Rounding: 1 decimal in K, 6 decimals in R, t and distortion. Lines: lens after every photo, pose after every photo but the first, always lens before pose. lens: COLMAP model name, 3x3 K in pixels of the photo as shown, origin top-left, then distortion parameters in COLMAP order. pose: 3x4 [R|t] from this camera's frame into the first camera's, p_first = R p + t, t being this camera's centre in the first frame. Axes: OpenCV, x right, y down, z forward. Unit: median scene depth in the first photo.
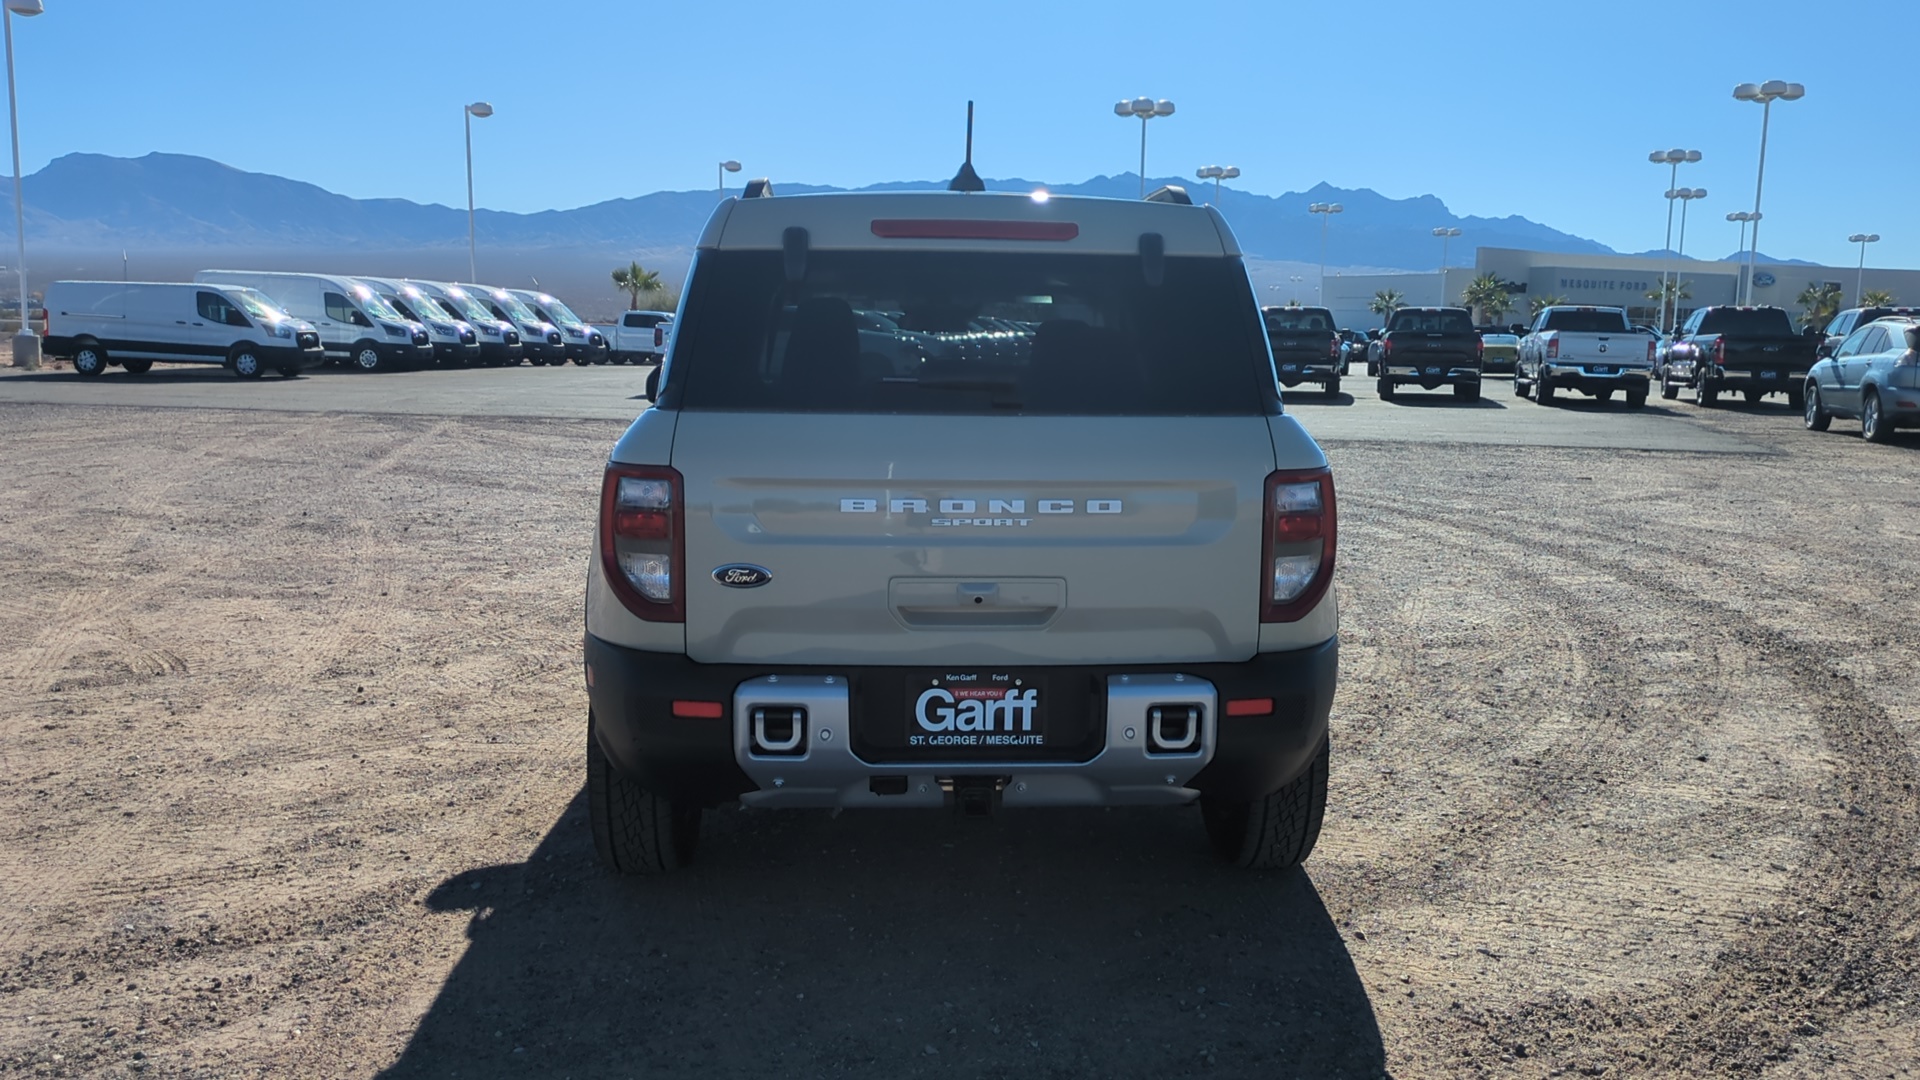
lens RADIAL K [[1648.4, 0, 977.7], [0, 1648.4, 535.4], [0, 0, 1]] dist [0.054601, -0.051793]
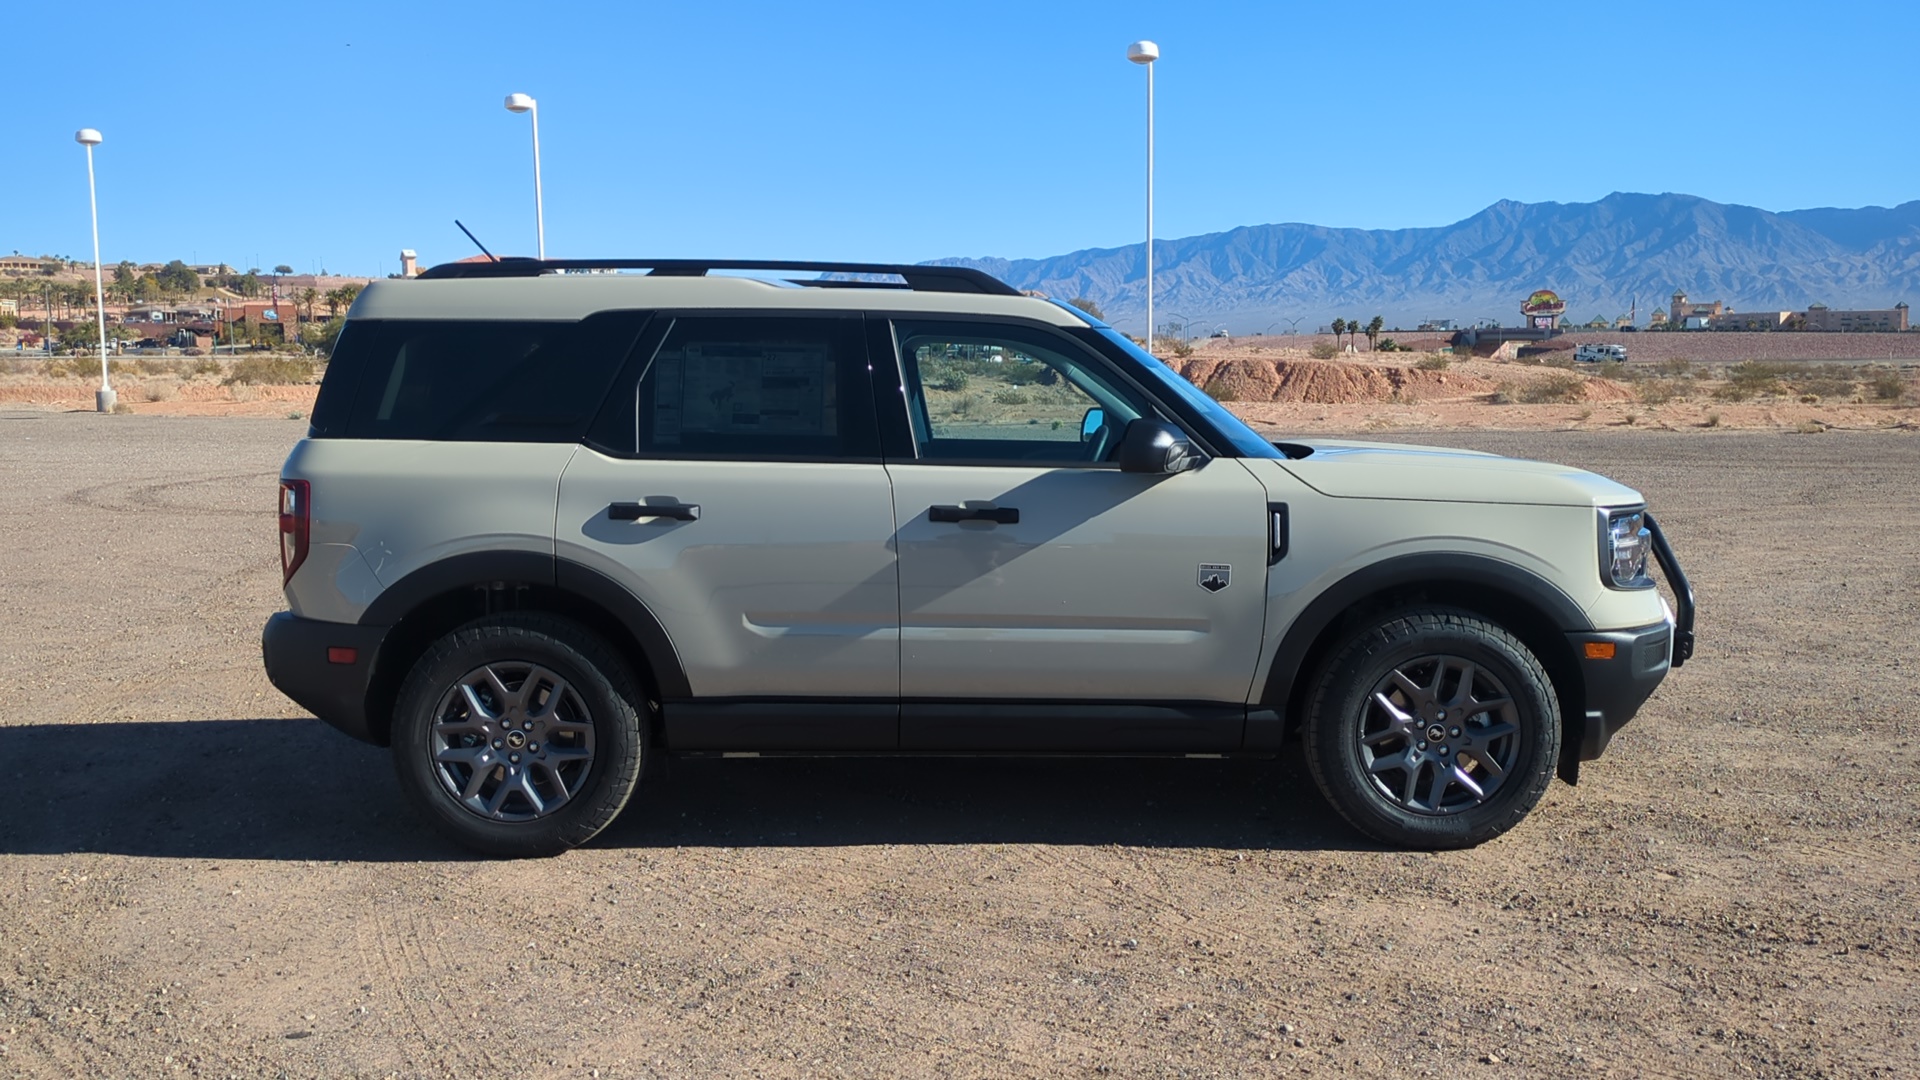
lens RADIAL K [[1648.4, 0, 972.1], [0, 1648.4, 540.0], [0, 0, 1]] dist [0.054601, -0.051793]
pose [[-0.056083, 0.088002, -0.994540, 1.166851], [-0.117412, 0.988615, 0.094098, -0.141845], [0.991498, 0.122048, -0.045112, 1.253258]]
